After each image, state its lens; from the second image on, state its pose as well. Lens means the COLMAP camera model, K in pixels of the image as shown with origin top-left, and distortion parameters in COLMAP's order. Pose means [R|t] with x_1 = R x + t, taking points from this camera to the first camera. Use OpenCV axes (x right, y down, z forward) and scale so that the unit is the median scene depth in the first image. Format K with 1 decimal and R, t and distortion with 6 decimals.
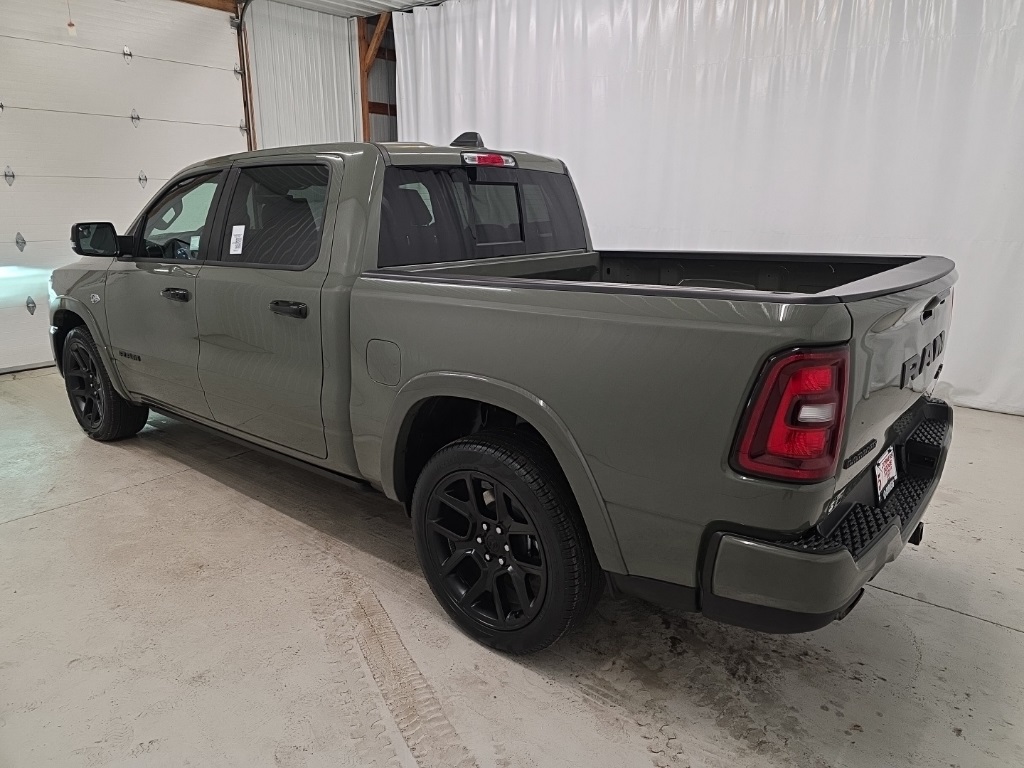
lens RADIAL K [[688.5, 0, 515.1], [0, 688.5, 374.6], [0, 0, 1]] dist [0.040440, -0.032659]
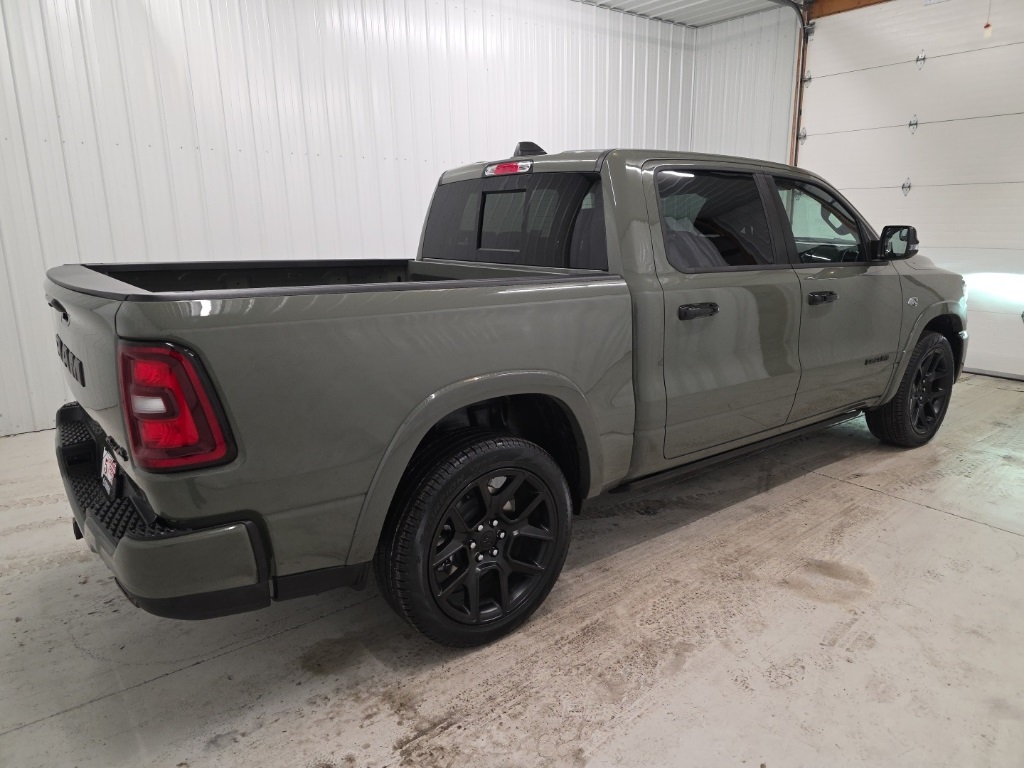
lens RADIAL K [[688.5, 0, 518.0], [0, 688.5, 376.3], [0, 0, 1]] dist [0.040440, -0.032659]
pose [[-0.228975, 0.216895, -0.948961, 0.996999], [-0.224118, 0.936925, 0.268222, -0.299345], [0.947281, 0.274096, -0.165922, 1.264584]]
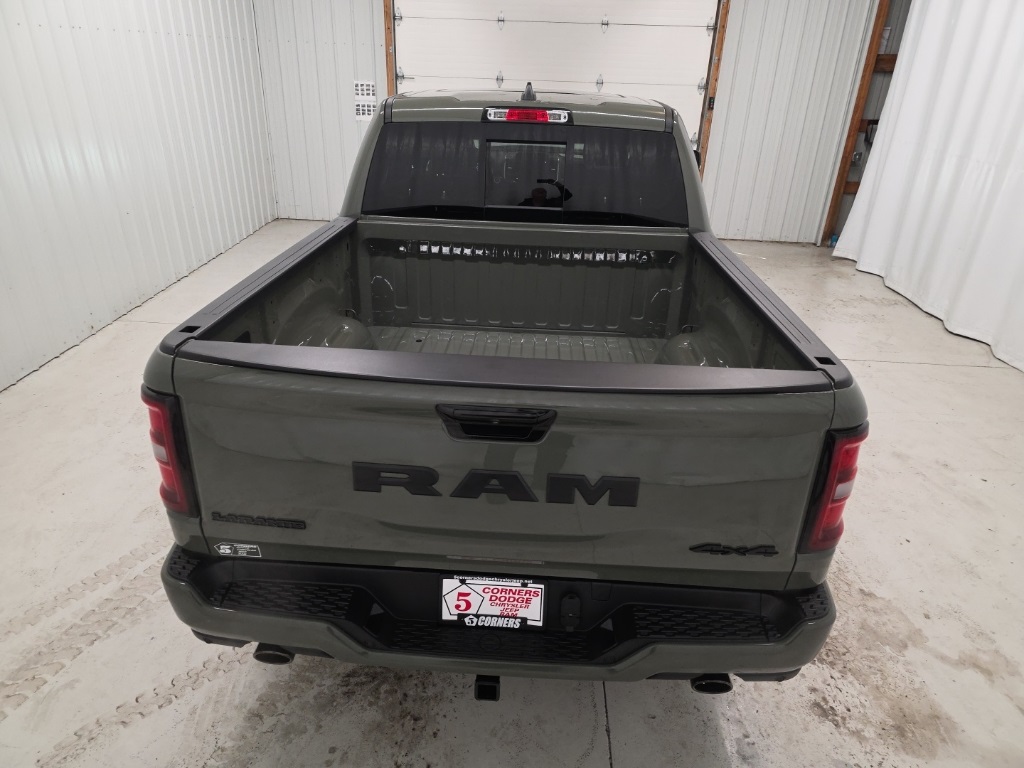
lens RADIAL K [[688.5, 0, 501.9], [0, 688.5, 383.9], [0, 0, 1]] dist [0.040440, -0.032659]
pose [[0.584683, 0.358719, -0.727645, 0.752525], [-0.222348, 0.933441, 0.281511, -0.226763], [0.780197, -0.002804, 0.625528, 0.386139]]
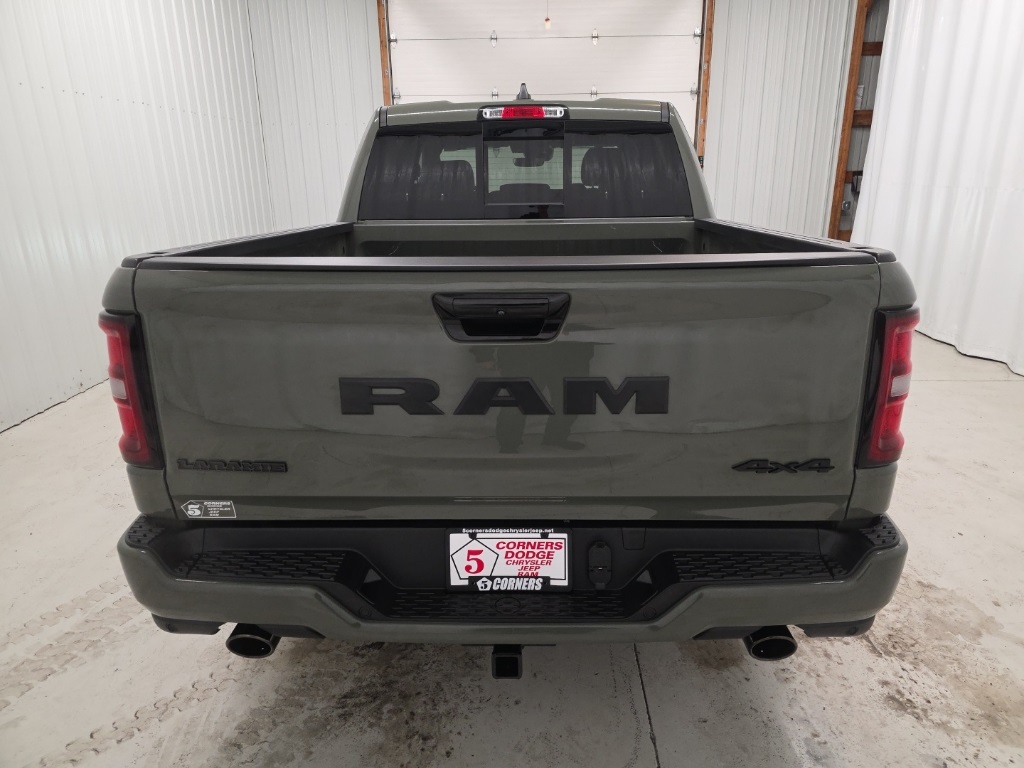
lens RADIAL K [[688.5, 0, 524.4], [0, 688.5, 373.3], [0, 0, 1]] dist [0.040440, -0.032659]
pose [[0.612380, 0.215711, -0.760566, 0.747470], [-0.180859, 0.974767, 0.130841, -0.090328], [0.769598, 0.057431, 0.635941, 0.426910]]
